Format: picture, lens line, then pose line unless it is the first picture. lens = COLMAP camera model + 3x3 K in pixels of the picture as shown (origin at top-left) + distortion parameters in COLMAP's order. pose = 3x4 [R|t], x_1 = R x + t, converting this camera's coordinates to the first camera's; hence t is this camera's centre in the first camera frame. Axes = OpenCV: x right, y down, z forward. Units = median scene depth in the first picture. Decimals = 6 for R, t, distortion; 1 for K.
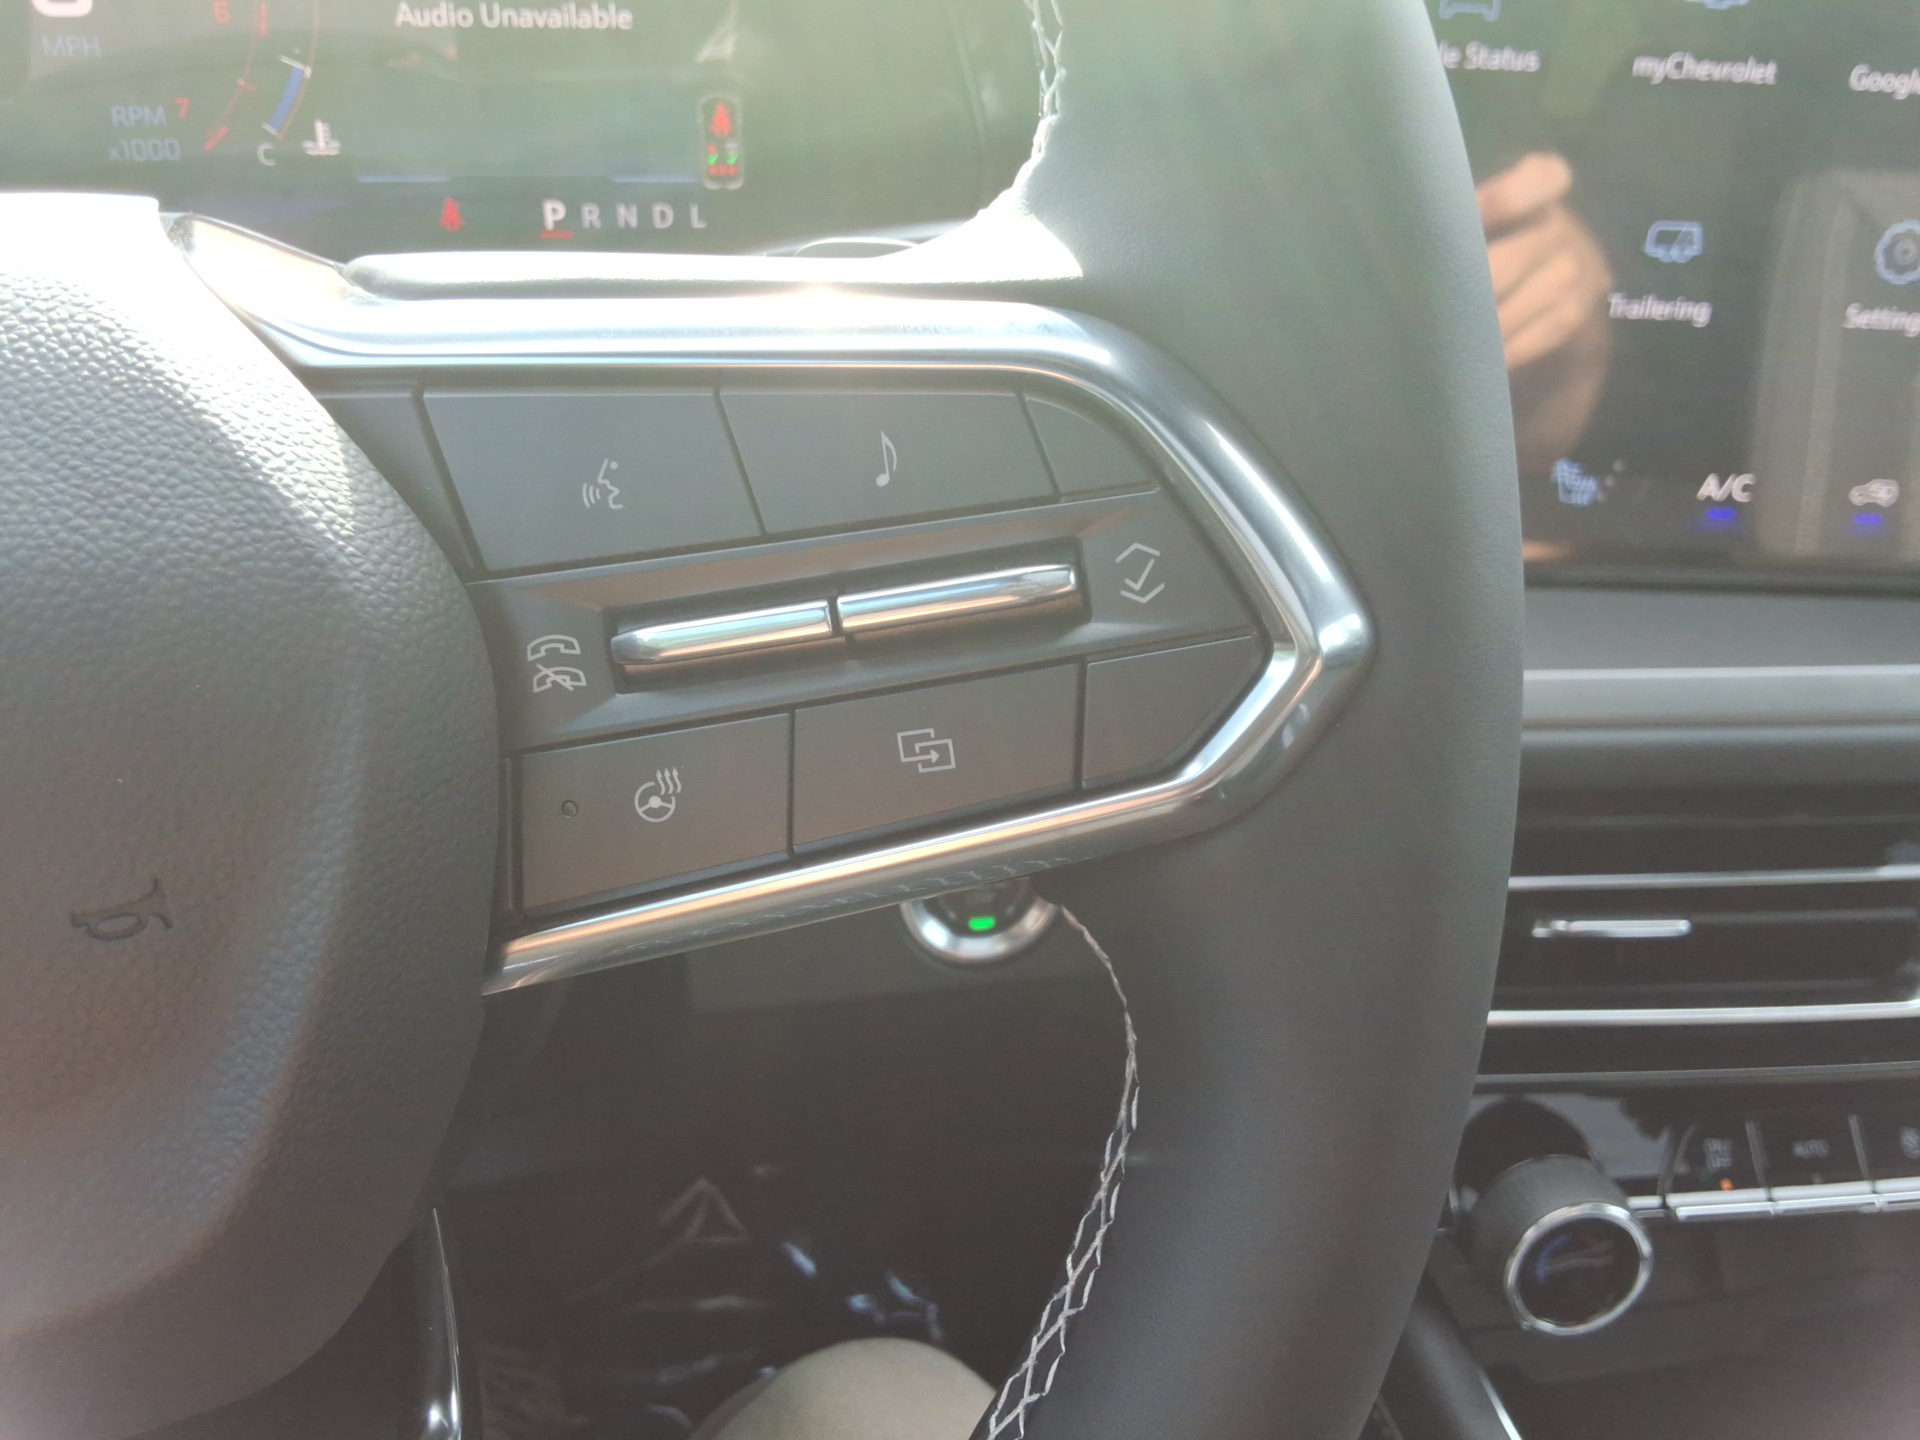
lens RADIAL K [[1515.6, 0, 968.4], [0, 1515.6, 732.1], [0, 0, 1]] dist [0.153711, -0.230735]
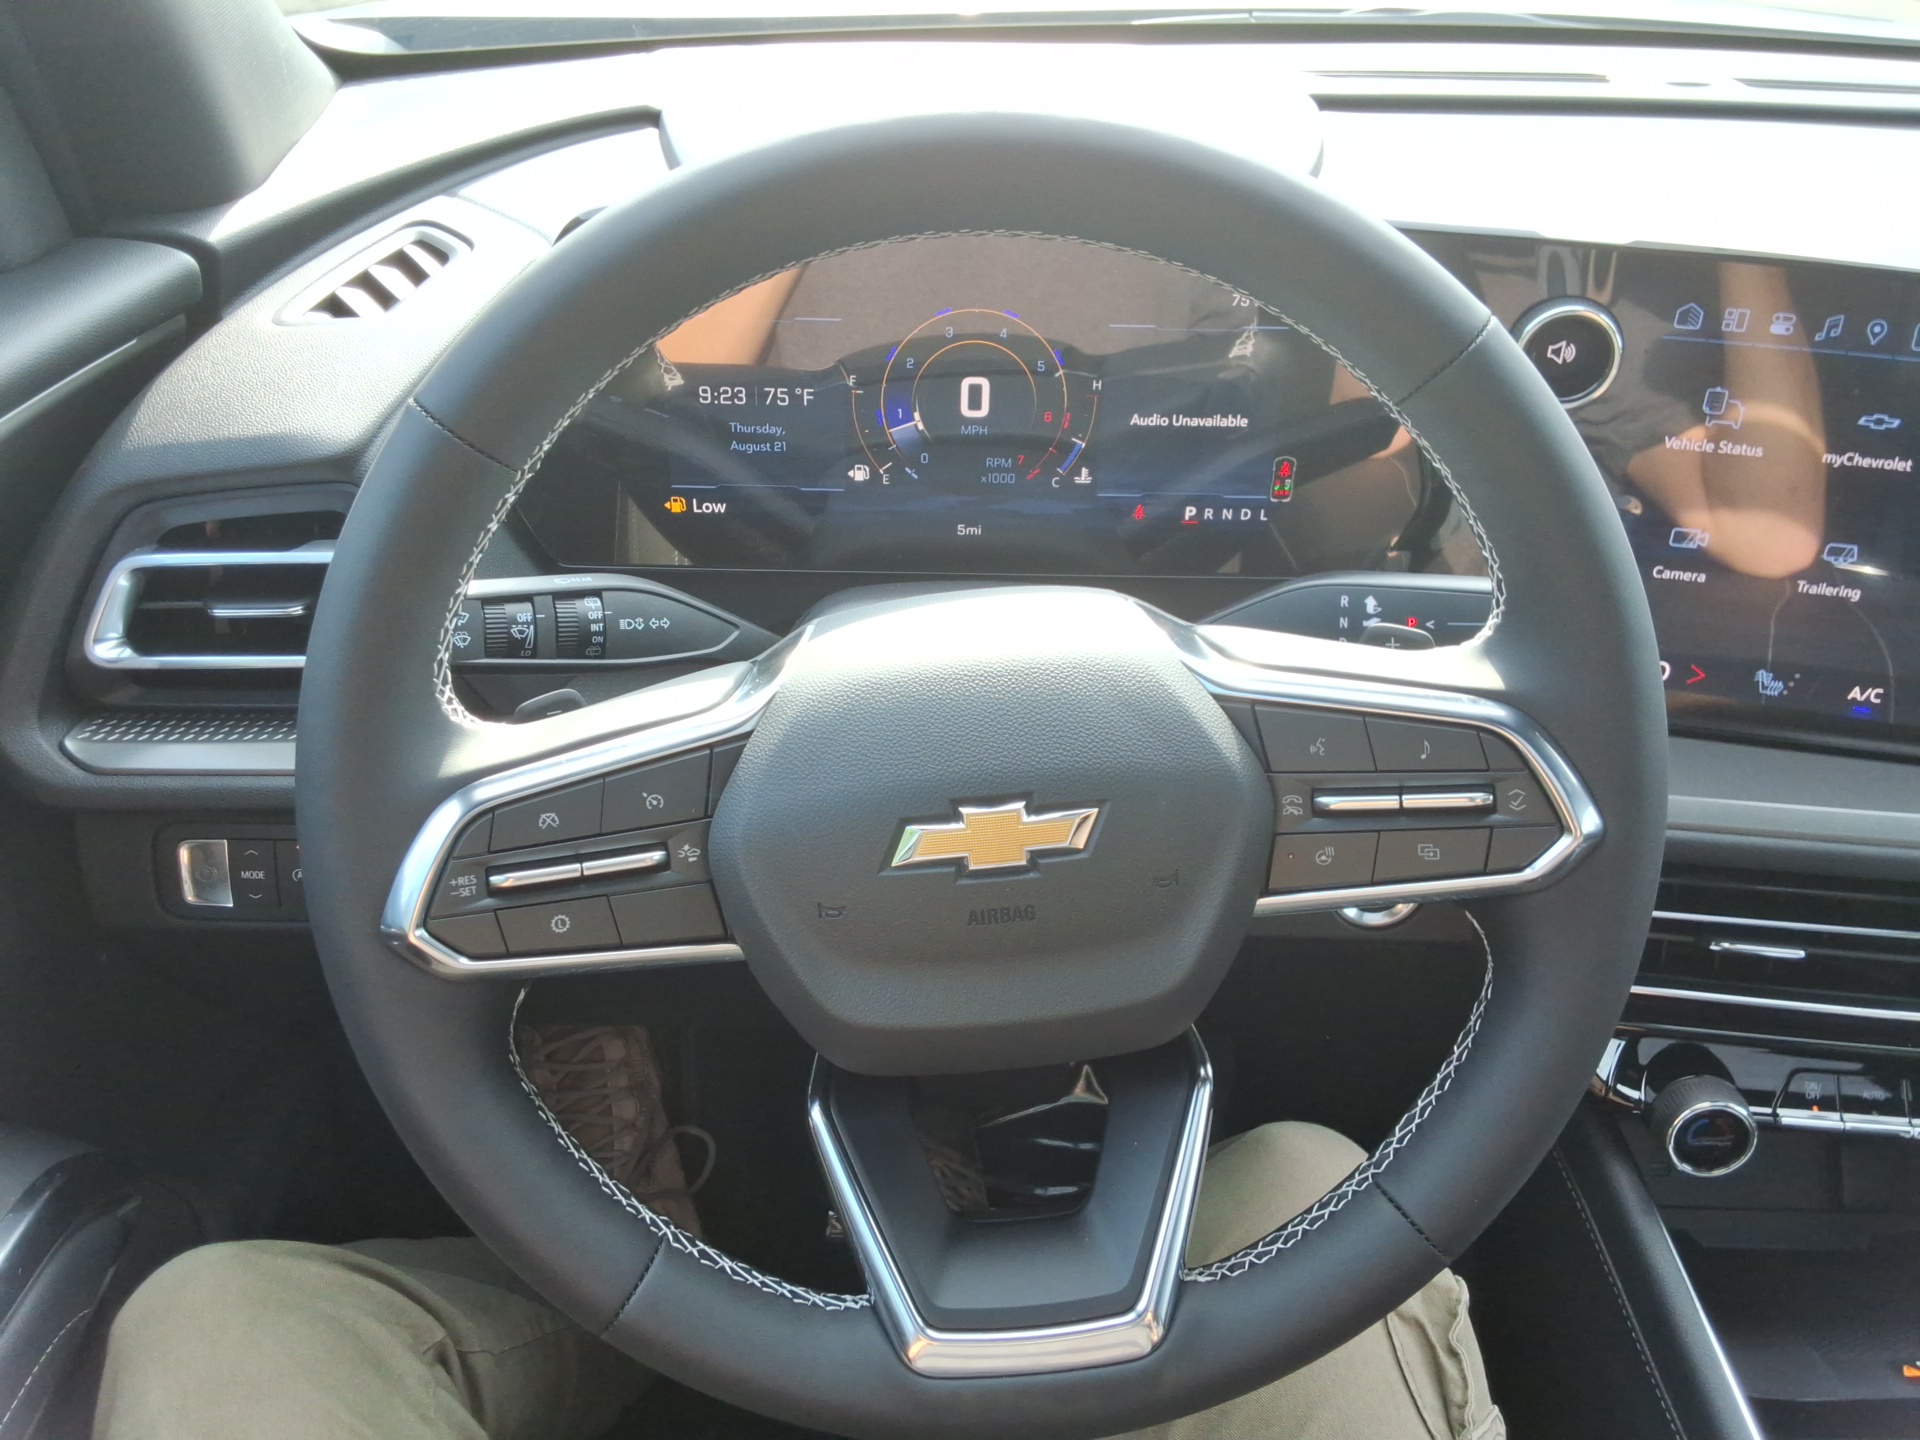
lens RADIAL K [[1515.6, 0, 968.4], [0, 1515.6, 732.1], [0, 0, 1]] dist [0.153711, -0.230735]
pose [[0.981160, 0.094966, -0.168248, -0.193495], [-0.088739, 0.995075, 0.044172, -0.122964], [0.171614, -0.028410, 0.984755, -0.920240]]
